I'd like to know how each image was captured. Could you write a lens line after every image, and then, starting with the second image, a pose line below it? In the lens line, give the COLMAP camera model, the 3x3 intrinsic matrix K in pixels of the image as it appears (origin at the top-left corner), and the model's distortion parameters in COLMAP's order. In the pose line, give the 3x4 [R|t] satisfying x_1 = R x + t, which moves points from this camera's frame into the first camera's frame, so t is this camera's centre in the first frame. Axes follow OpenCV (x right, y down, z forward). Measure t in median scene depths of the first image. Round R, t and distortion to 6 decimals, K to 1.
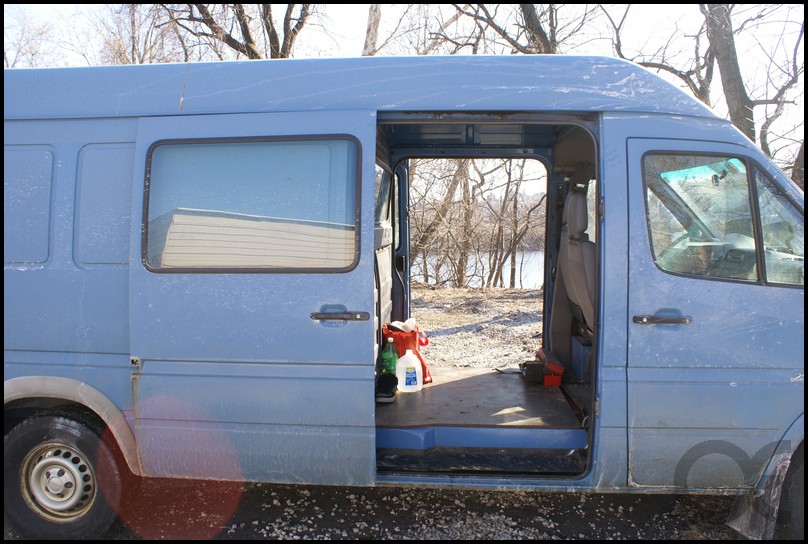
lens RADIAL K [[625.2, 0, 404.0], [0, 625.2, 272.0], [0, 0, 1]] dist [-0.133739, 0.108088]
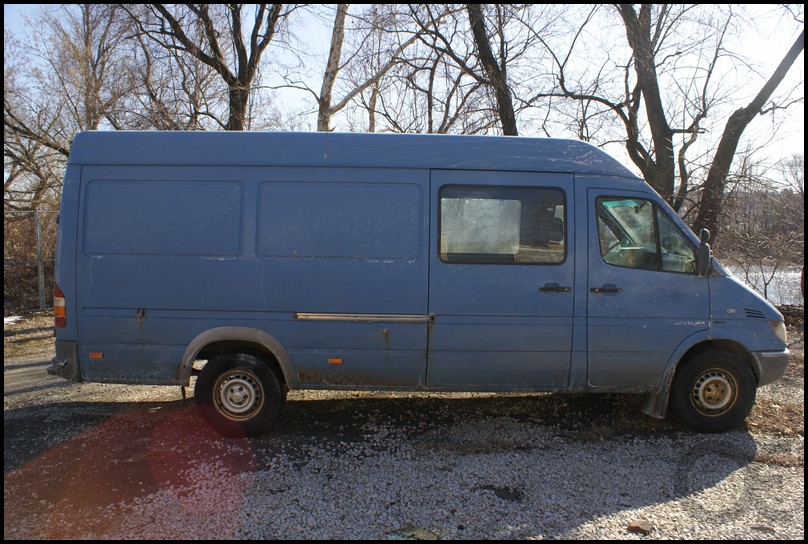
lens RADIAL K [[625.2, 0, 404.0], [0, 625.2, 272.0], [0, 0, 1]] dist [-0.133739, 0.108088]
pose [[0.994835, 0.006767, 0.101275, -0.065527], [-0.005866, 0.999941, -0.009194, 0.008397], [-0.101332, 0.008553, 0.994816, -0.137697]]
